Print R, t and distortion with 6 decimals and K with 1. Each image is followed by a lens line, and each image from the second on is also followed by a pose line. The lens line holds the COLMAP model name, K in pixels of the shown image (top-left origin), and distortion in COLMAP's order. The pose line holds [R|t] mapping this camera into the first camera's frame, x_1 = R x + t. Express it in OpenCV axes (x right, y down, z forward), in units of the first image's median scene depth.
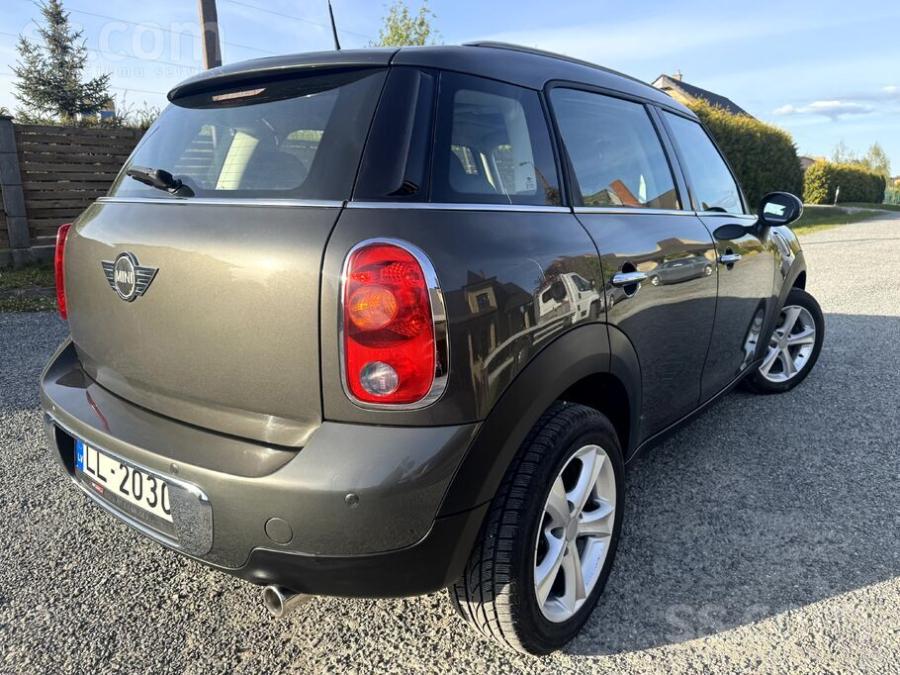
lens RADIAL K [[644.6, 0, 450.0], [0, 644.6, 337.5], [0, 0, 1]] dist [0.002608, -0.011153]
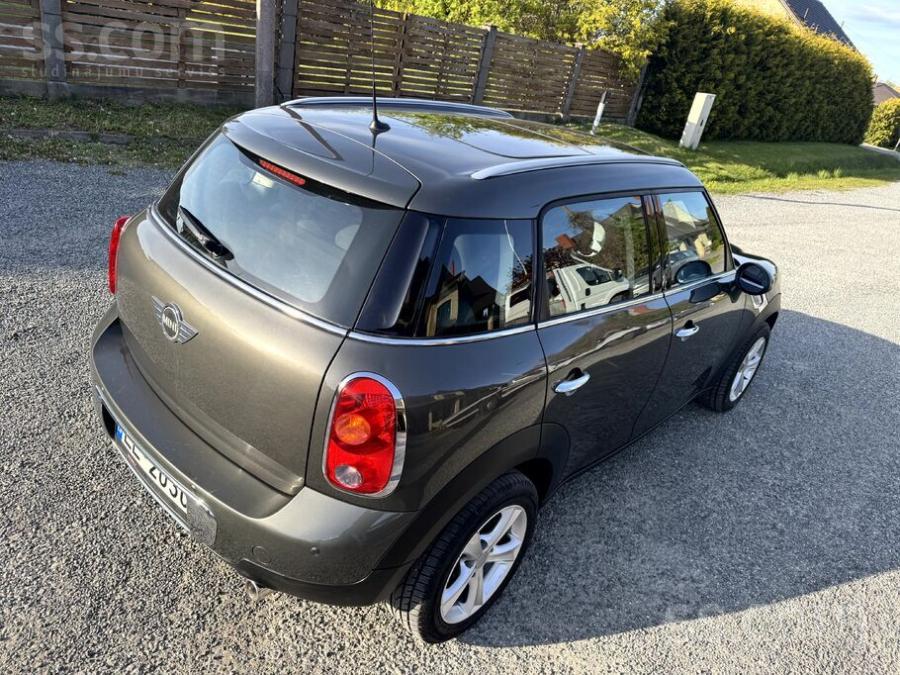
lens RADIAL K [[644.6, 0, 450.0], [0, 644.6, 337.5], [0, 0, 1]] dist [0.002608, -0.011153]
pose [[0.977871, 0.208701, 0.014557, 0.011914], [-0.206487, 0.951632, 0.227507, -0.414947], [0.033628, -0.225479, 0.973668, -0.174561]]
